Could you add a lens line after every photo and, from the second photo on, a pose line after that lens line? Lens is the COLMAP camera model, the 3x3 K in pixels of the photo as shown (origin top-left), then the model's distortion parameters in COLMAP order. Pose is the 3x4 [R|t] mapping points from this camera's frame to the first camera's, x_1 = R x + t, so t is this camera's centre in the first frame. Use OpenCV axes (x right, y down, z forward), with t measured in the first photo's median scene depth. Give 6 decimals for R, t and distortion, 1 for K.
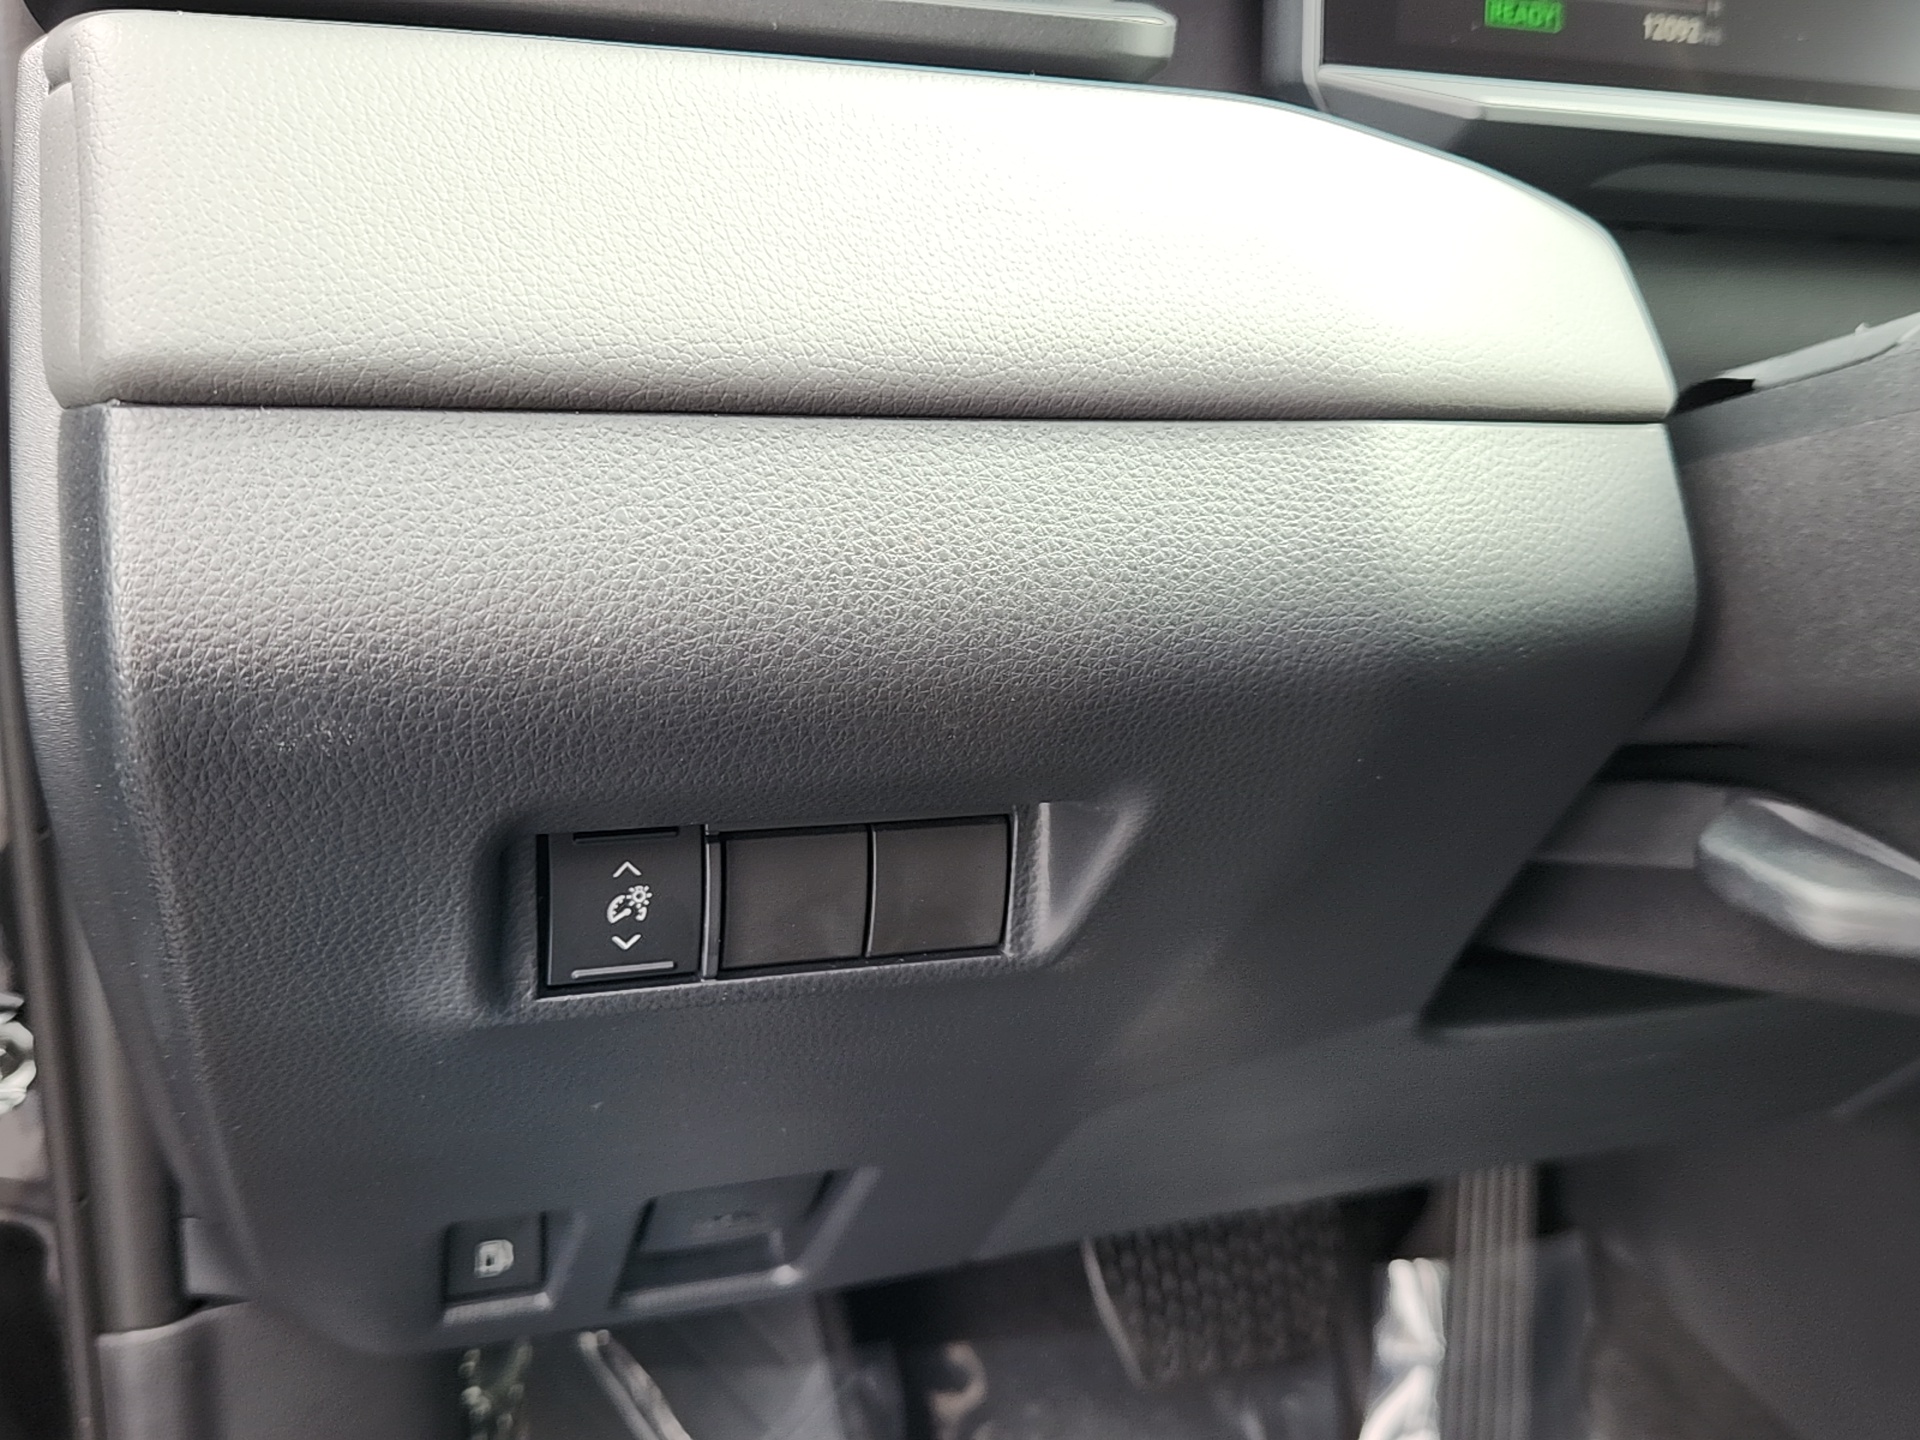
lens RADIAL K [[1732.8, 0, 958.8], [0, 1732.8, 763.7], [0, 0, 1]] dist [0.045445, -0.025253]
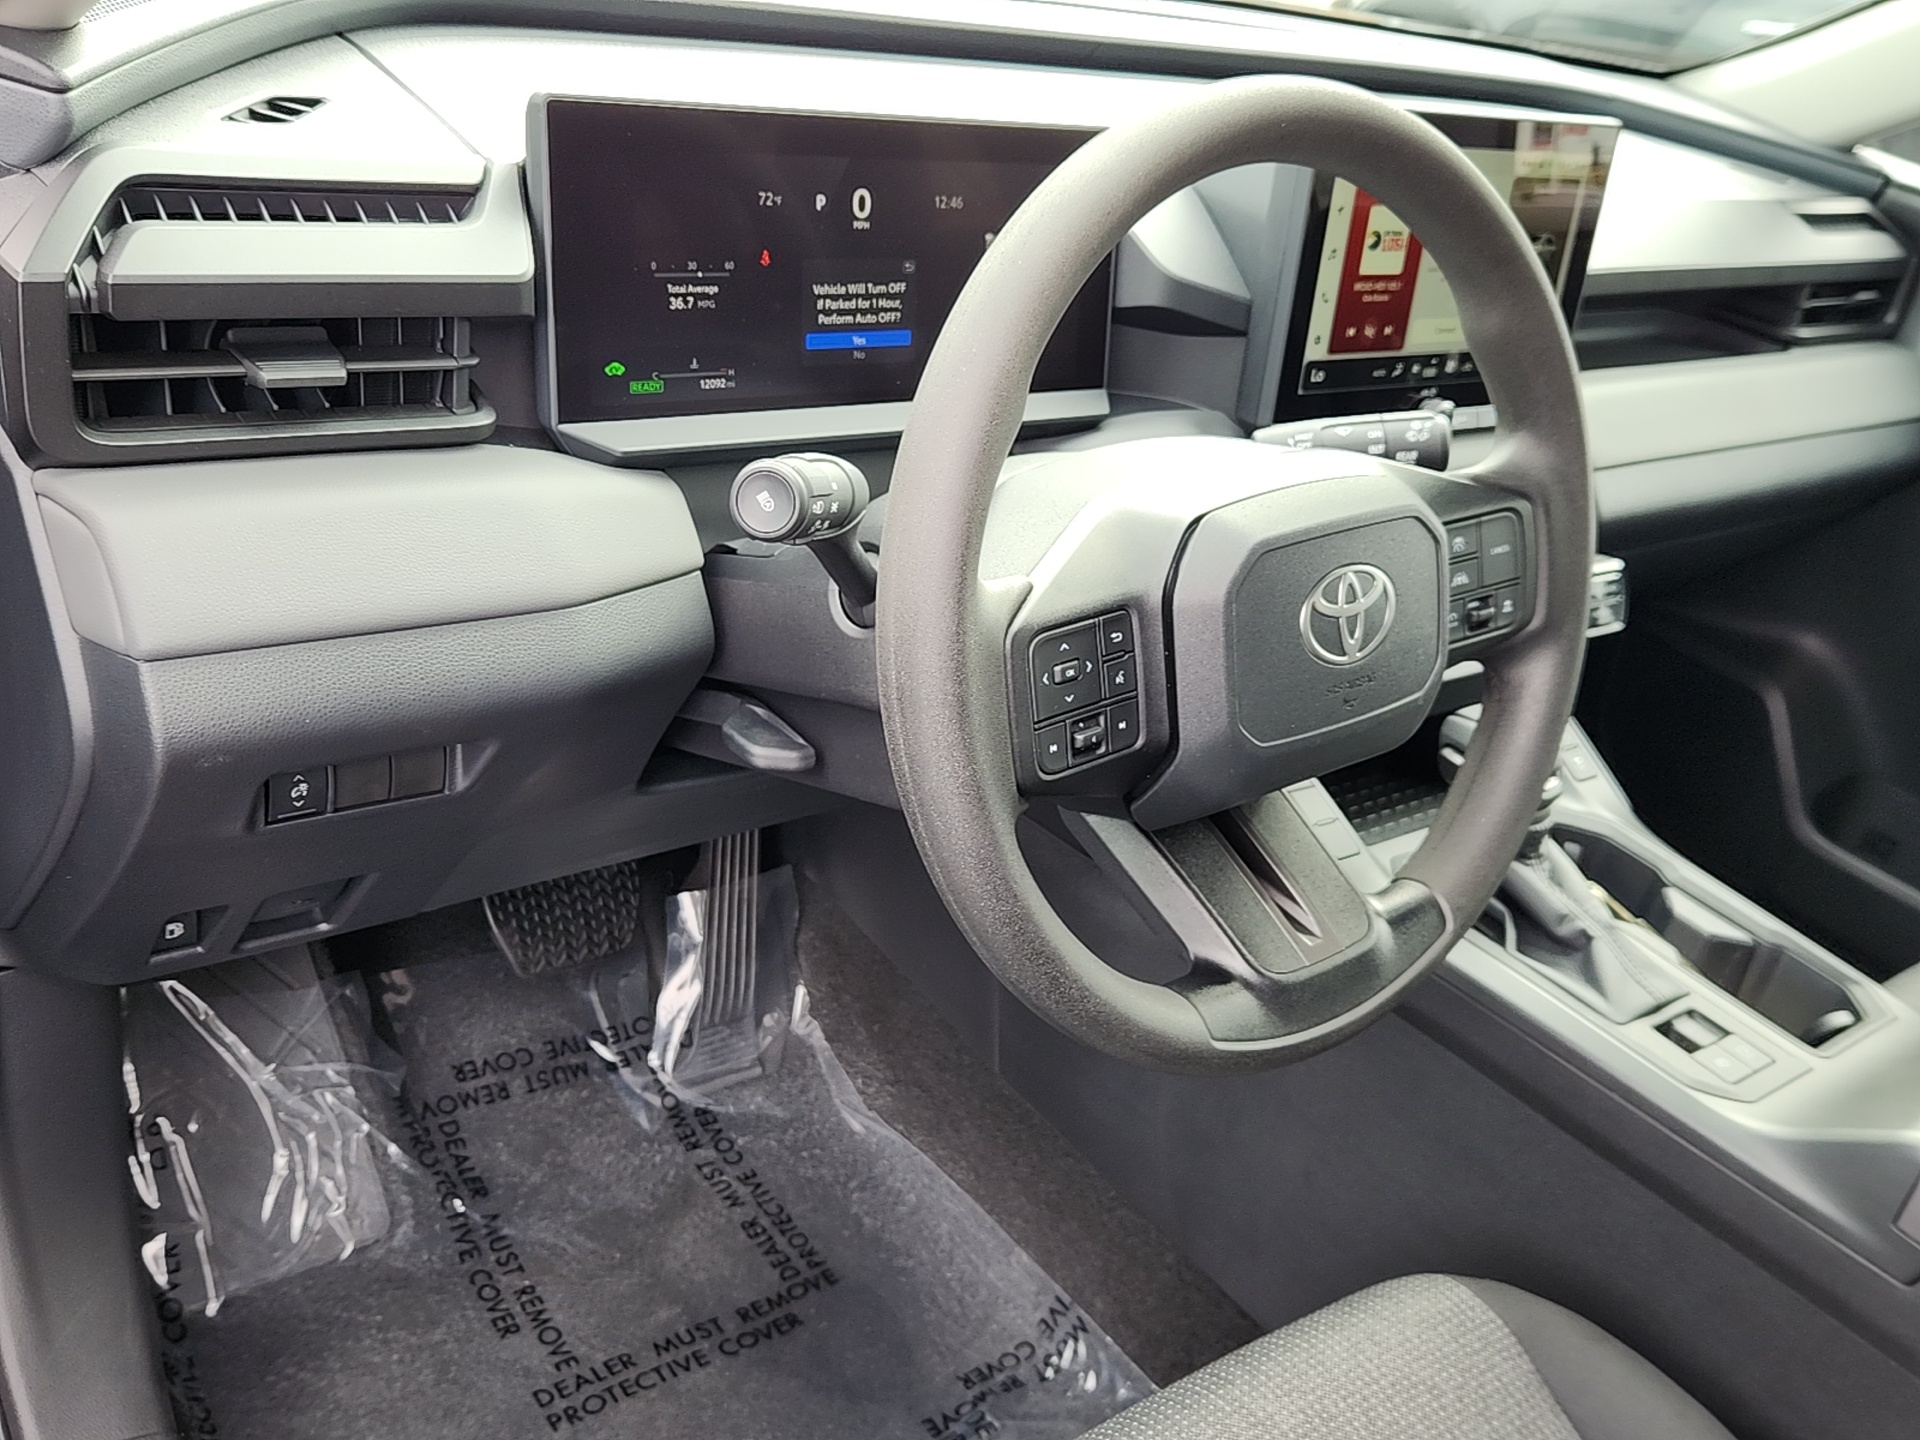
lens RADIAL K [[1732.8, 0, 958.8], [0, 1732.8, 763.7], [0, 0, 1]] dist [0.045445, -0.025253]
pose [[0.940193, -0.059266, 0.335448, -0.081480], [-0.008235, 0.980507, 0.196313, -0.301866], [-0.340544, -0.187334, 0.921377, -1.106184]]
